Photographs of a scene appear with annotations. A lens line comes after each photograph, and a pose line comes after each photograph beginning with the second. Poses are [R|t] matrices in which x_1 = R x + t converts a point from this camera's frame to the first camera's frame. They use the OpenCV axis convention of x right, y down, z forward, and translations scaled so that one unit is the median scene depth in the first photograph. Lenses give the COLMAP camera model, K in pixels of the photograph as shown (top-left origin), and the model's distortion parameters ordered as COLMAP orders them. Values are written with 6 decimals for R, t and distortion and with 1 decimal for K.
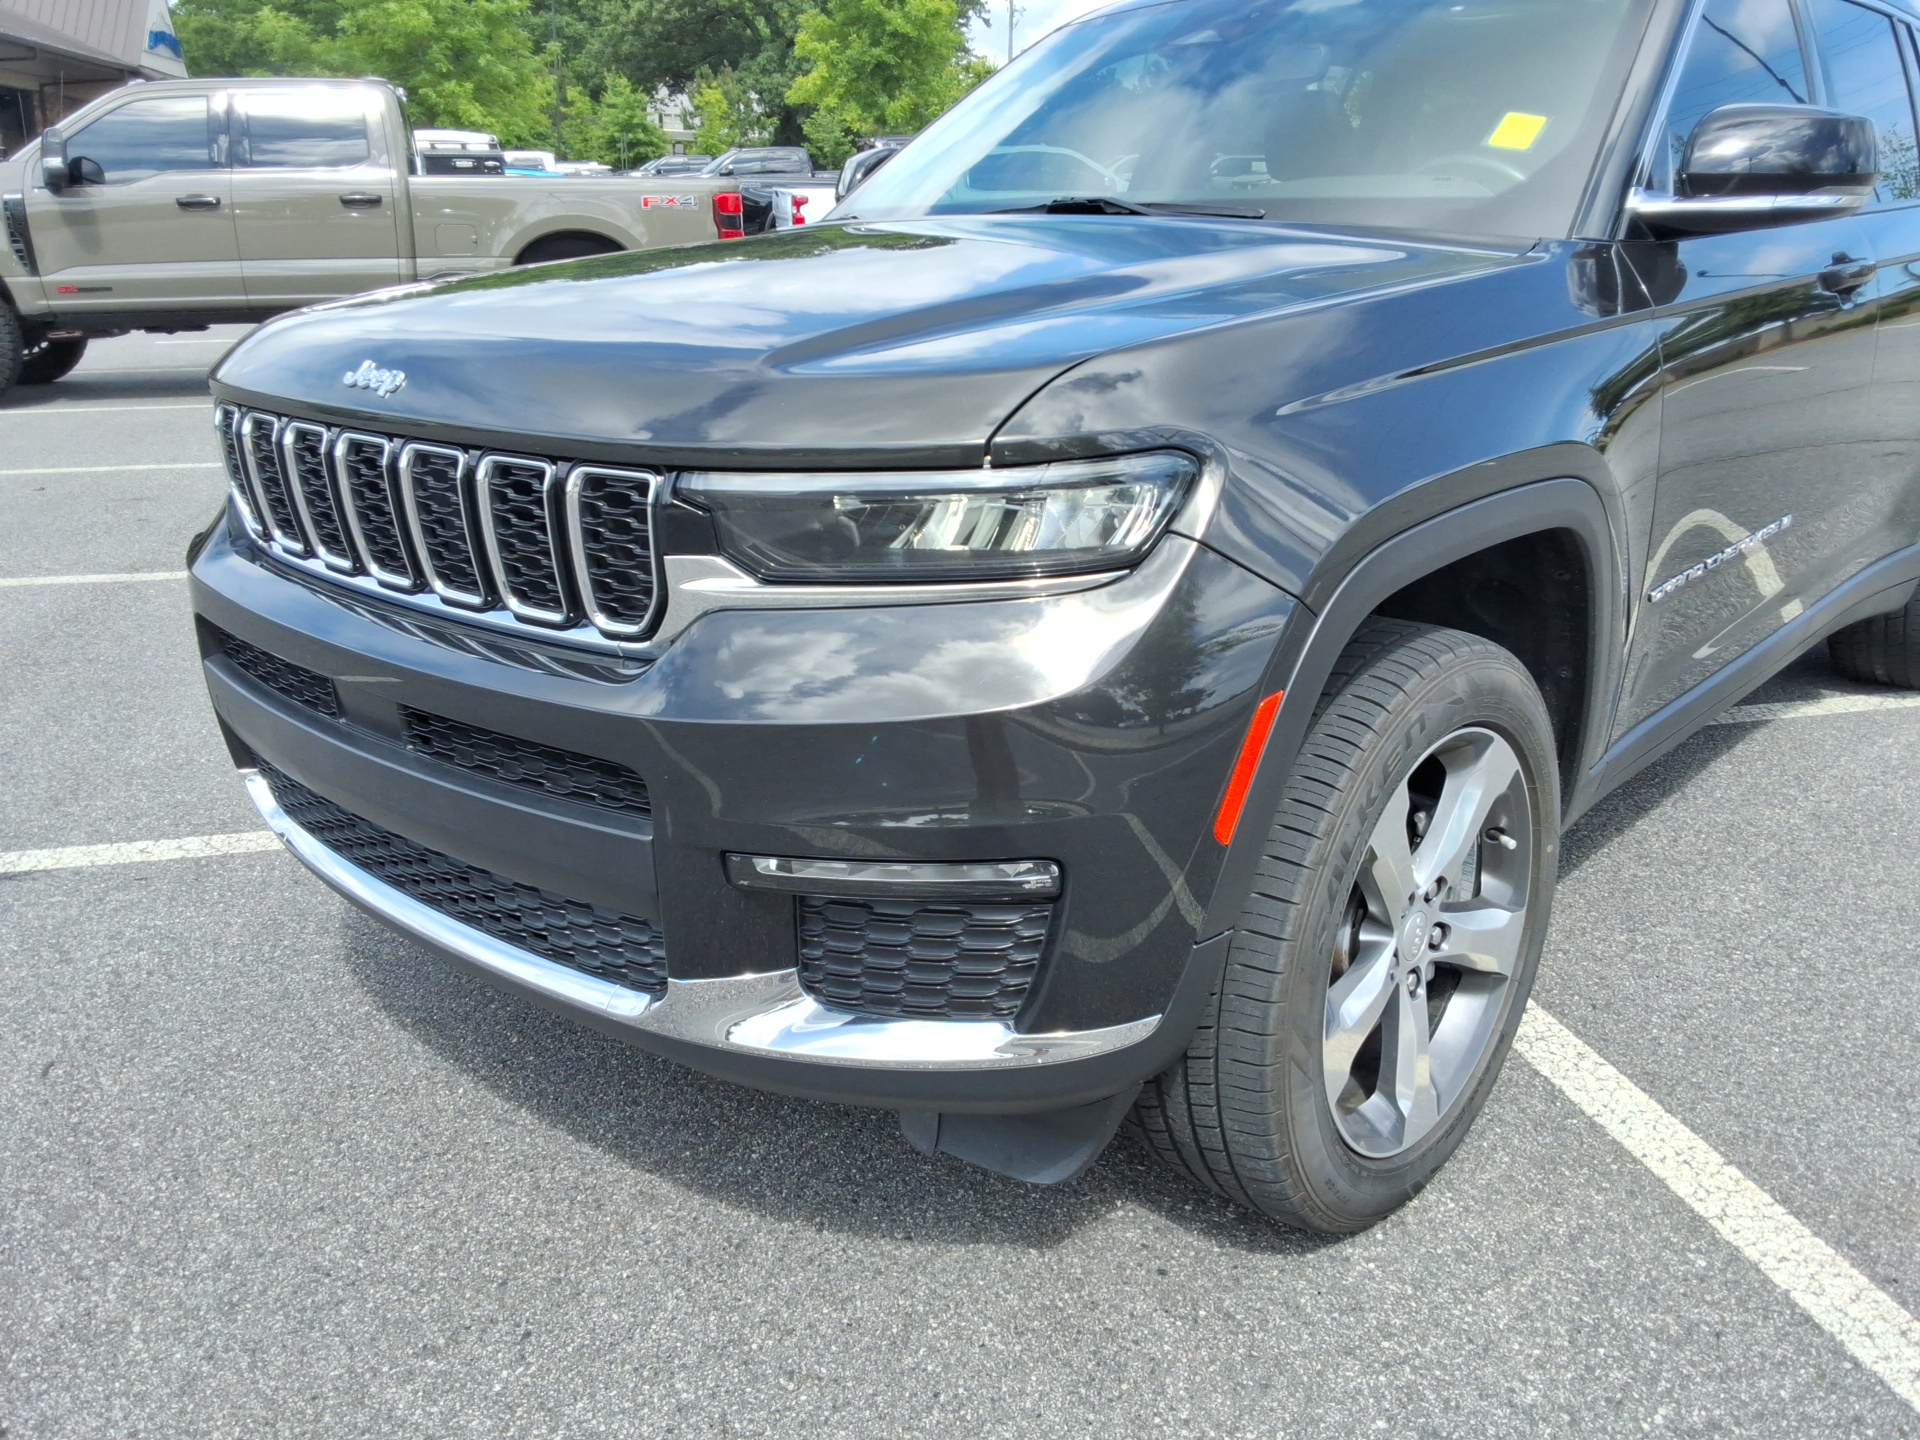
lens RADIAL K [[1548.5, 0, 976.0], [0, 1548.5, 699.3], [0, 0, 1]] dist [0.130754, -0.217416]
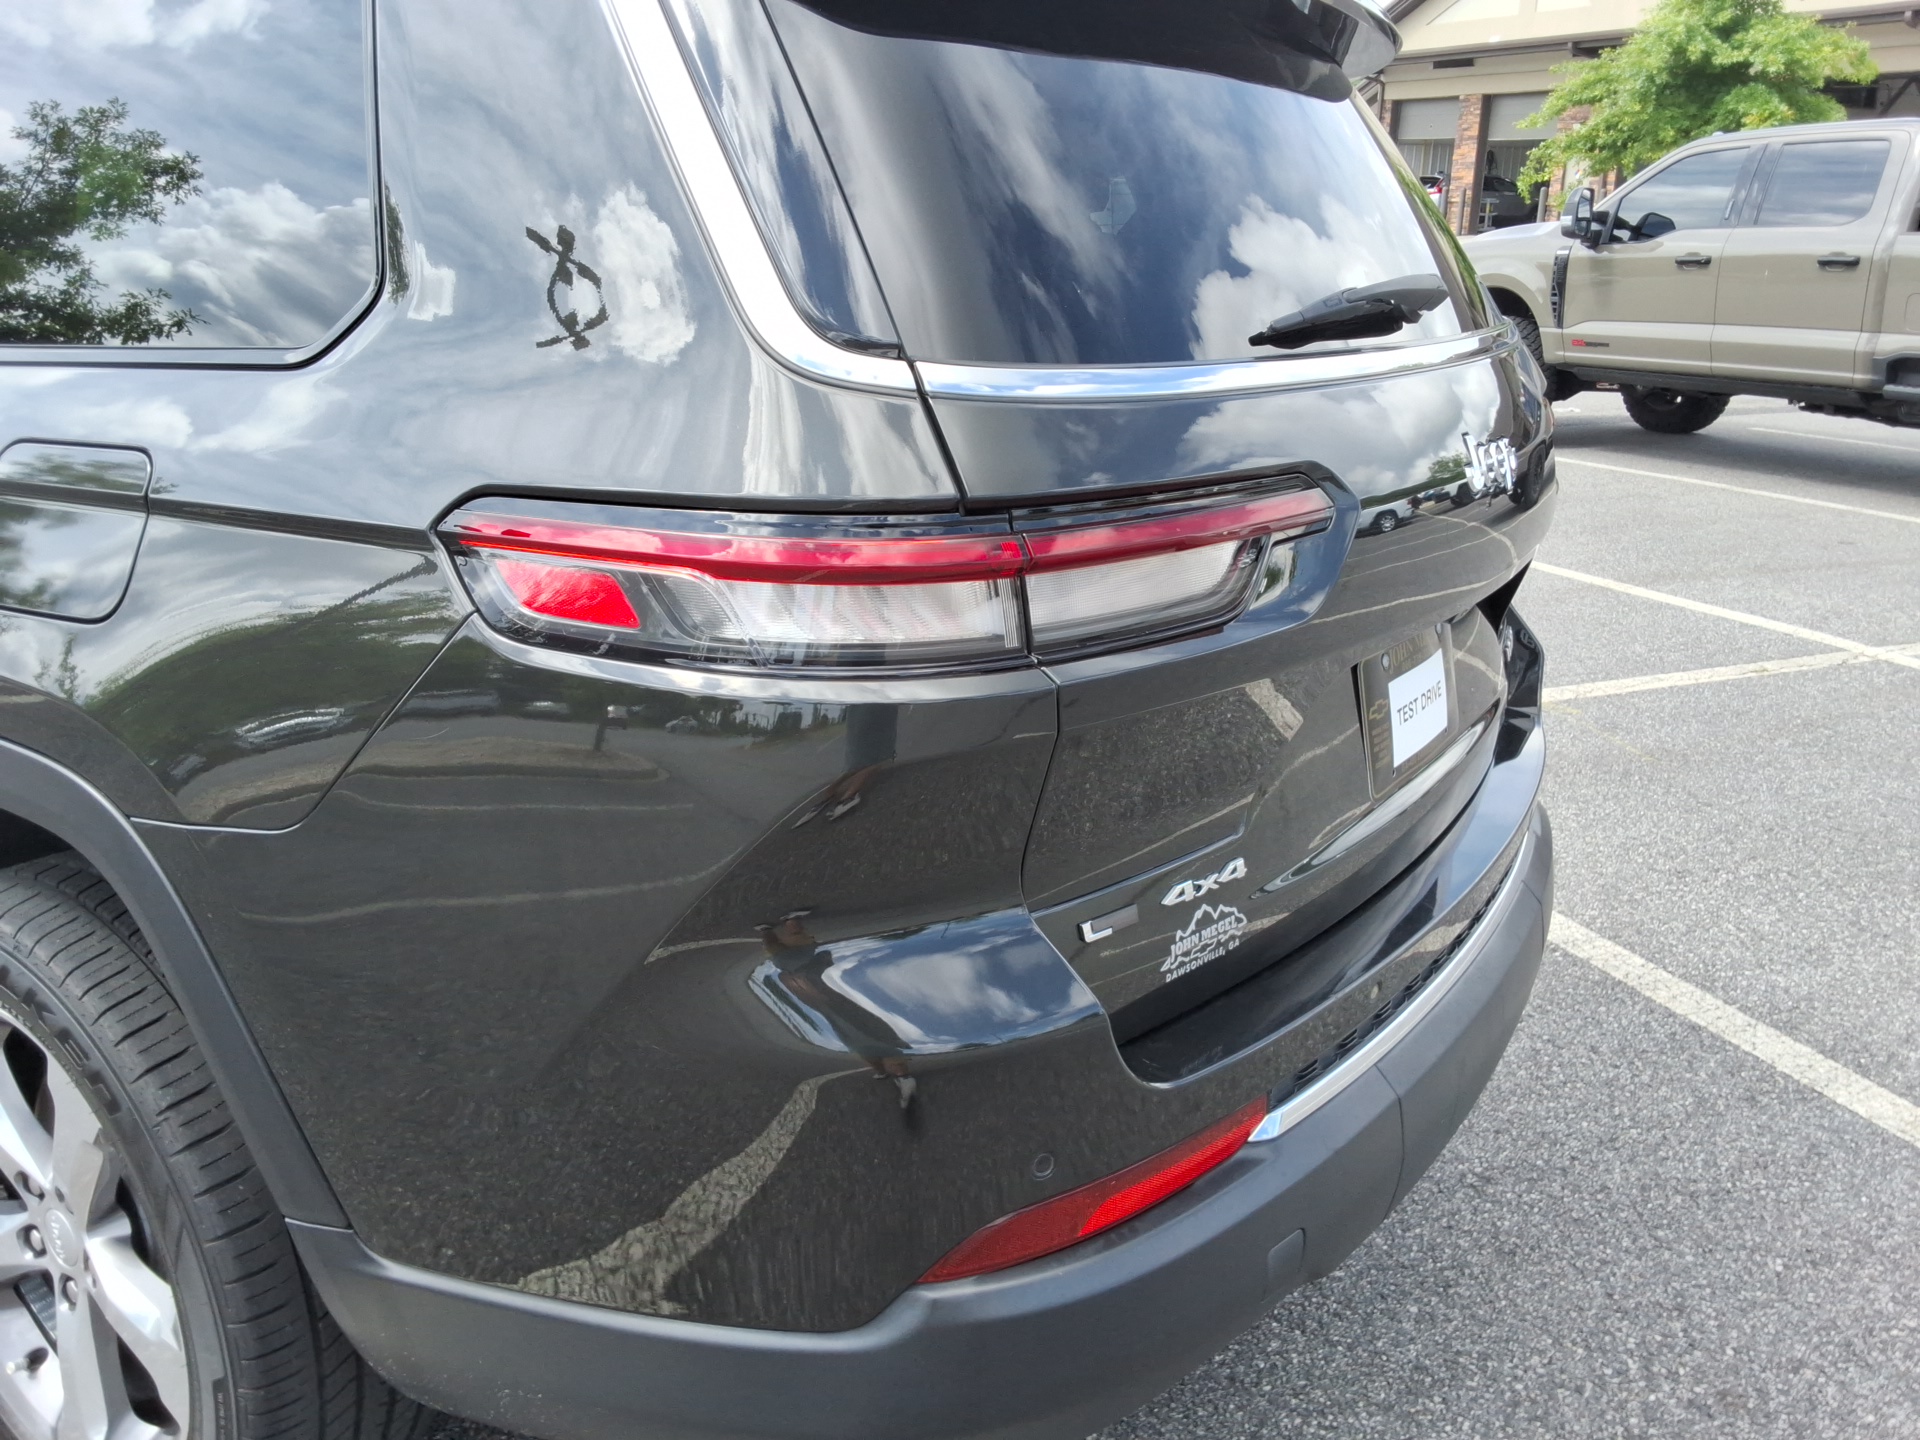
lens RADIAL K [[1536.6, 0, 965.0], [0, 1536.6, 696.6], [0, 0, 1]] dist [0.128121, -0.197686]
pose [[0.143299, 0.277386, -0.950012, 0.171211], [-0.298867, 0.927232, 0.225654, -0.063749], [0.943474, 0.251591, 0.215773, 0.185238]]
